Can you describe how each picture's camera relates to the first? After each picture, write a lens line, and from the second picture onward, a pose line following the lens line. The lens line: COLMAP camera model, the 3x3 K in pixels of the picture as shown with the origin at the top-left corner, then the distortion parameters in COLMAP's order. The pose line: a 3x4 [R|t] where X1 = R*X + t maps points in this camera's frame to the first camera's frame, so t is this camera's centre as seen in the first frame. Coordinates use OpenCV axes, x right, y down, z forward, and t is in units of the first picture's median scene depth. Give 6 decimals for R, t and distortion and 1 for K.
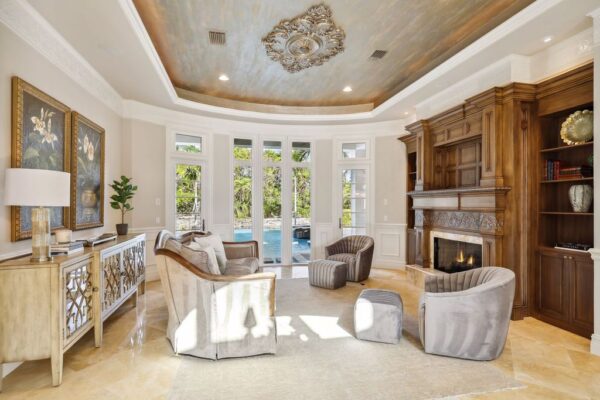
lens RADIAL K [[297.7, 0, 300.0], [0, 297.7, 200.0], [0, 0, 1]] dist [-0.000847, 0.000523]
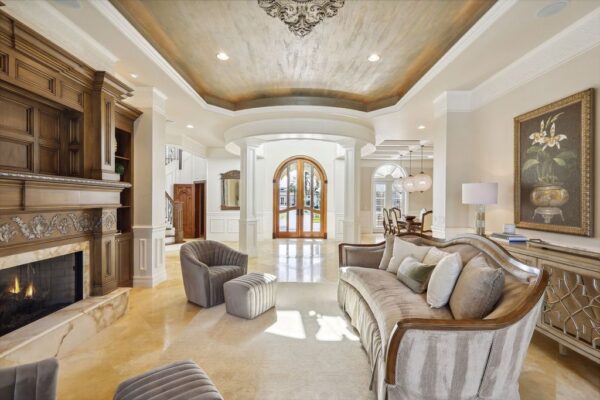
lens RADIAL K [[261.5, 0, 300.0], [0, 261.5, 200.0], [0, 0, 1]] dist [0.001481, 0.000185]
pose [[-0.973424, -0.008674, 0.228847, -0.124627], [-0.010998, 0.999900, -0.008883, 0.012030], [-0.228747, -0.011164, -0.973422, 1.458146]]
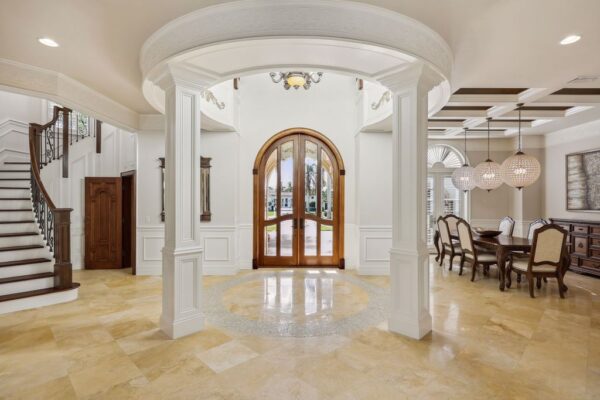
lens RADIAL K [[297.7, 0, 300.0], [0, 297.7, 200.0], [0, 0, 1]] dist [-0.000847, 0.000523]
pose [[-0.971640, -0.003446, 0.236439, 0.022944], [-0.006949, 0.999878, -0.013984, -0.003096], [-0.236362, -0.015230, -0.971546, 0.752882]]
